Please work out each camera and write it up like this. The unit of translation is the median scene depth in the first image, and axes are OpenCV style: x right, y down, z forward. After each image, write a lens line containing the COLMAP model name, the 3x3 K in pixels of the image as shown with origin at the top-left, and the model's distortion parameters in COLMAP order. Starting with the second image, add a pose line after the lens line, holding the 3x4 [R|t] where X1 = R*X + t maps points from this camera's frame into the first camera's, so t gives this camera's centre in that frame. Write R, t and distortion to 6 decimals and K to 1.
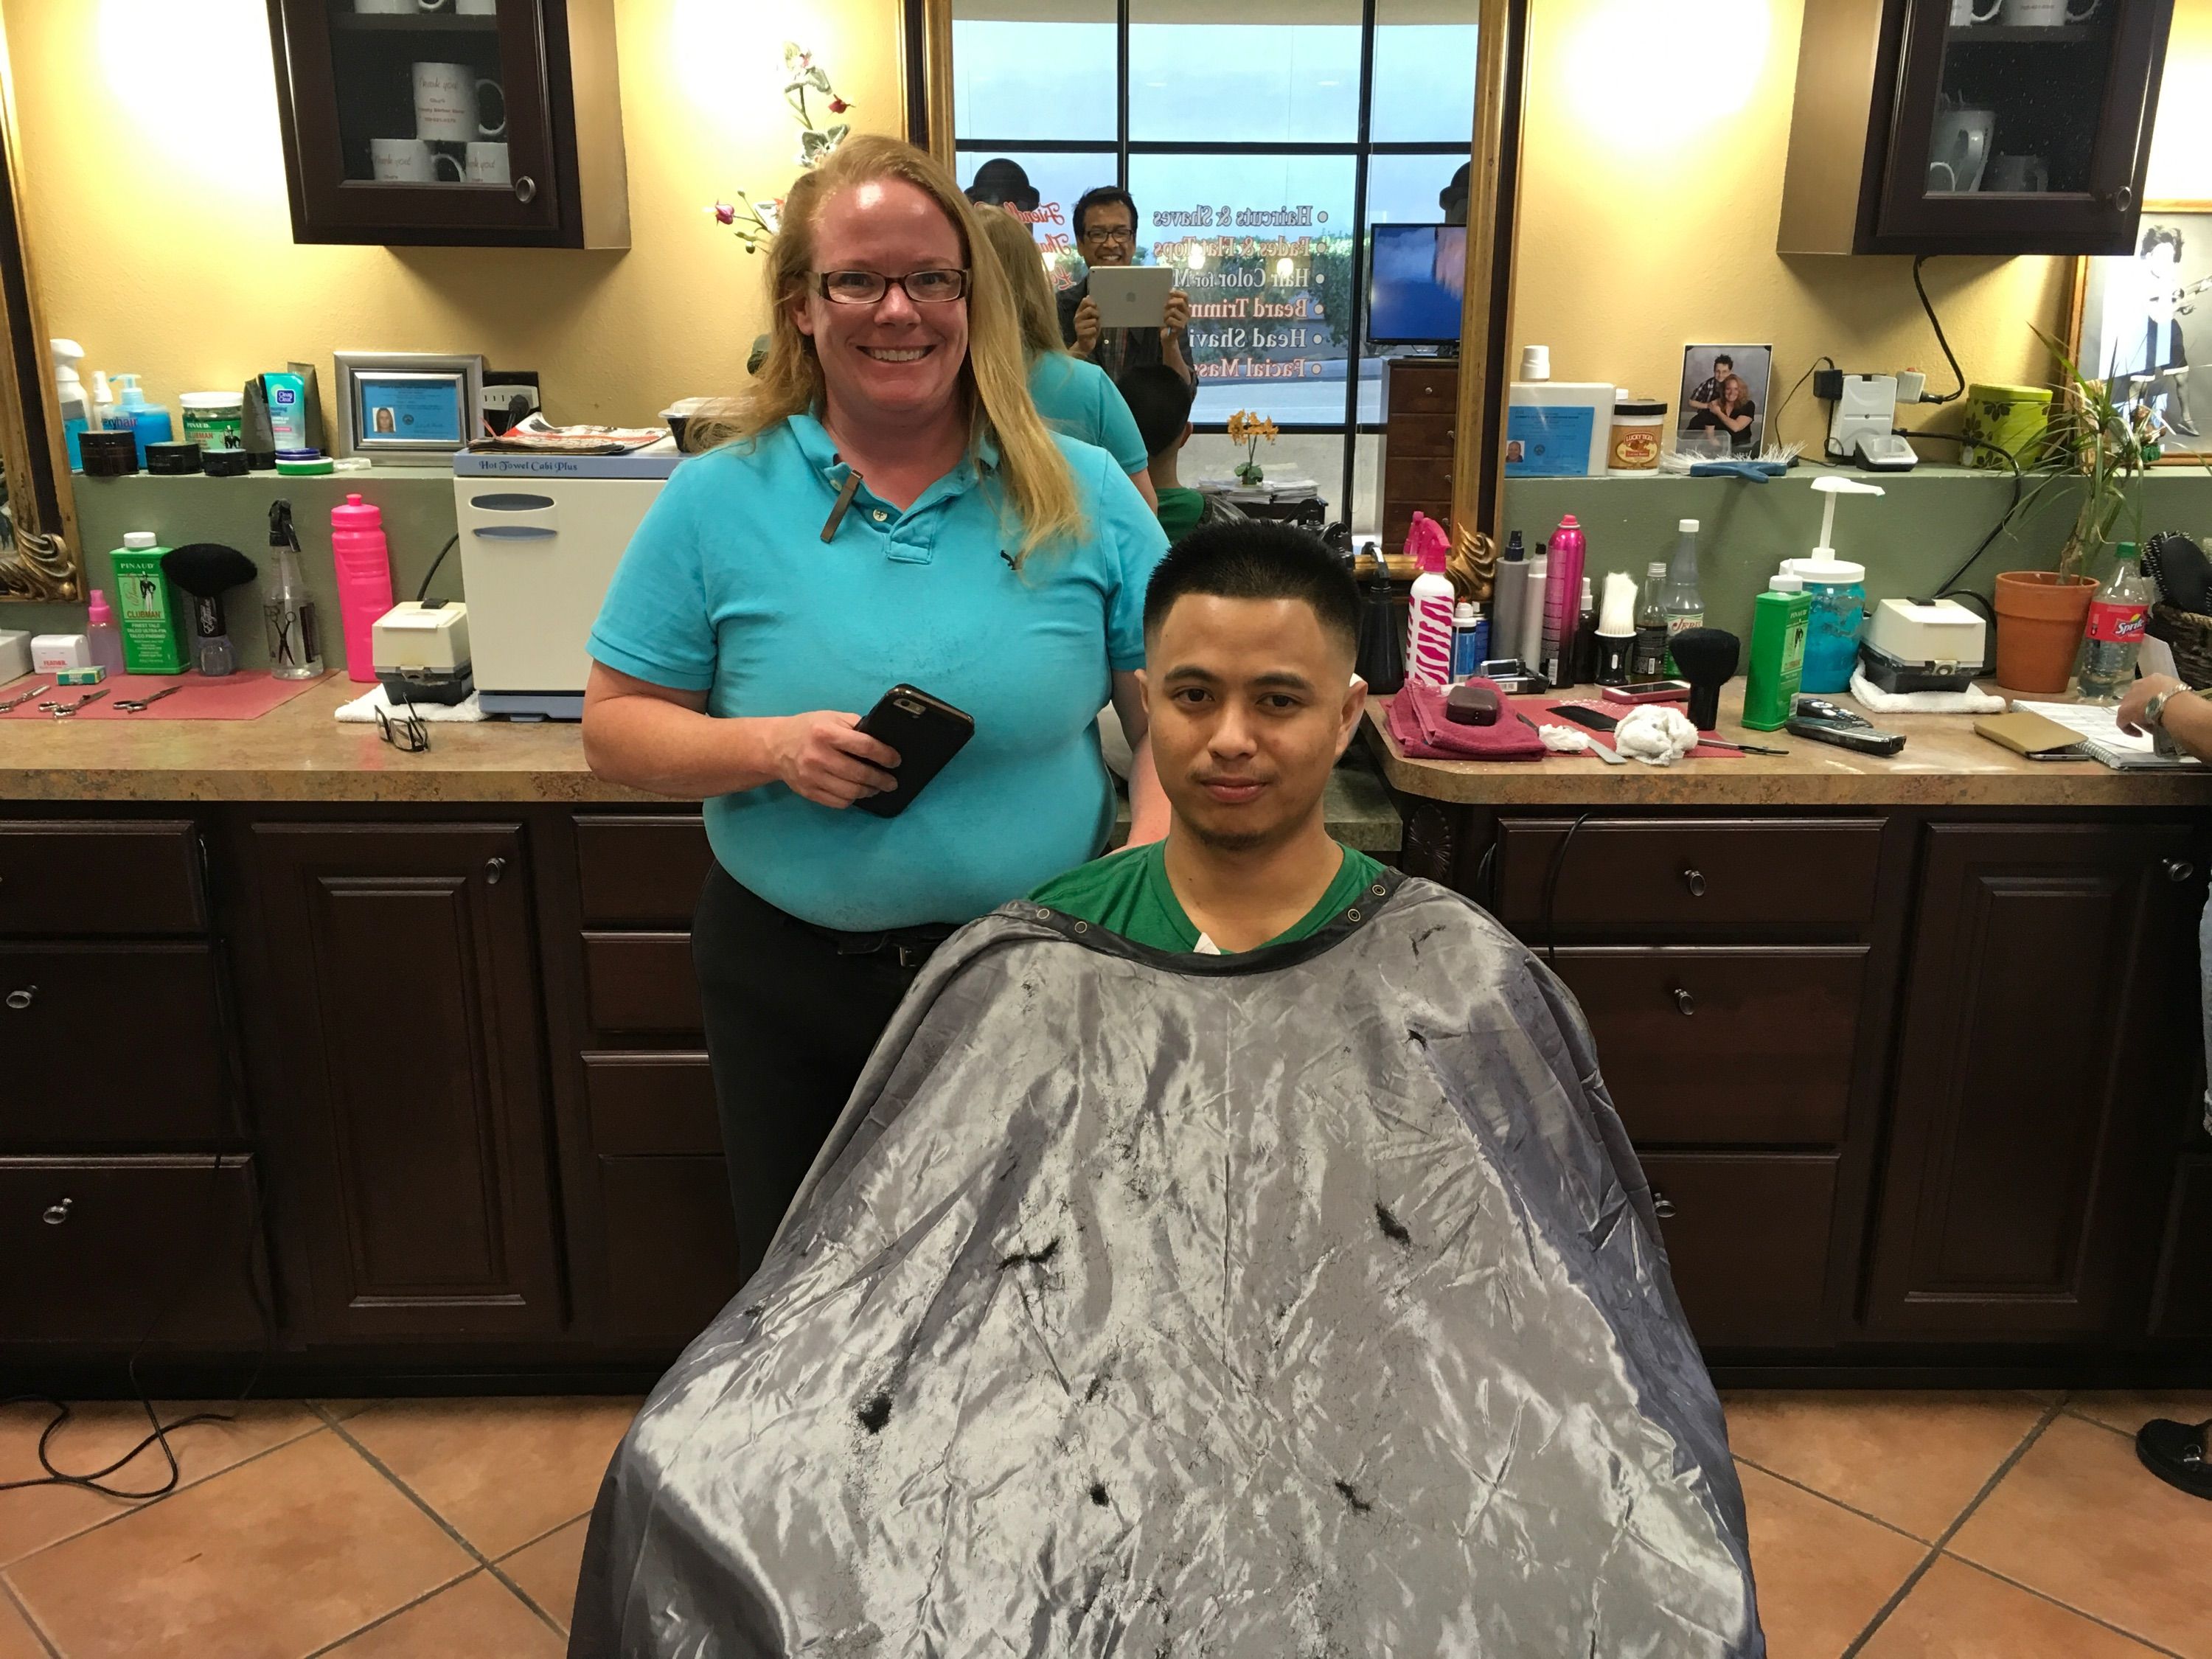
lens RADIAL K [[1861.8, 0, 1106.0], [0, 1861.8, 829.5], [0, 0, 1]] dist [0.007284, 0.004396]
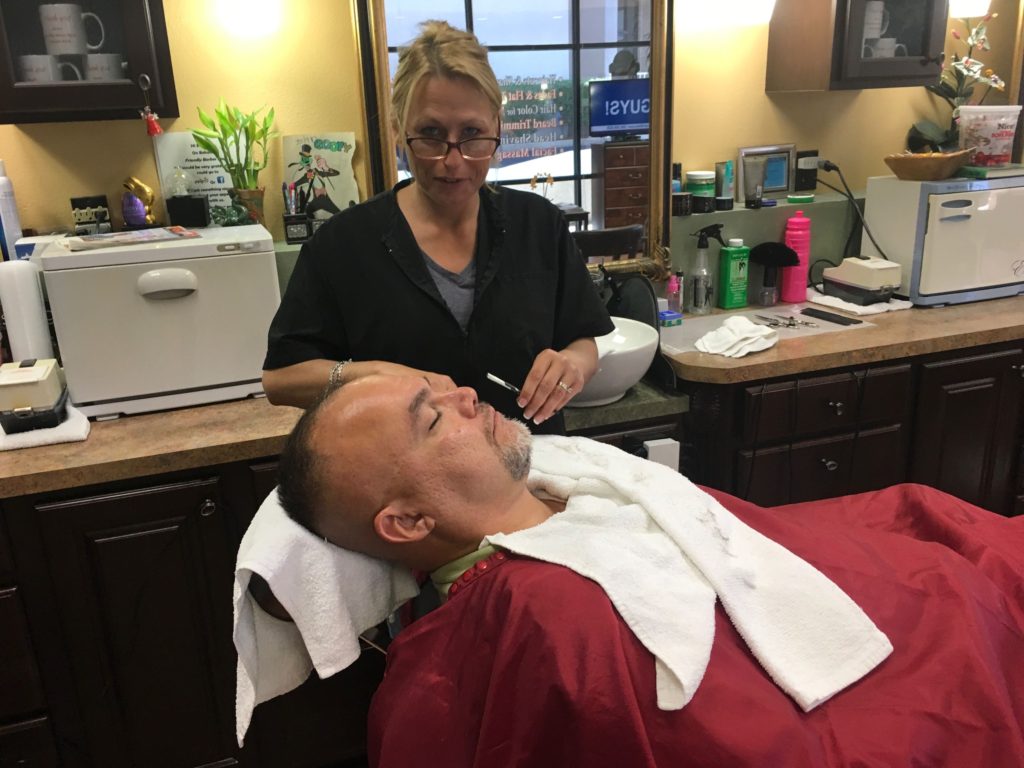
lens RADIAL K [[863.9, 0, 475.5], [0, 863.9, 416.5], [0, 0, 1]] dist [0.020843, 0.004519]
pose [[0.947471, -0.147368, 0.283867, -0.319649], [0.134014, 0.988778, 0.066016, -0.020275], [-0.290410, -0.024506, 0.956588, 0.053188]]
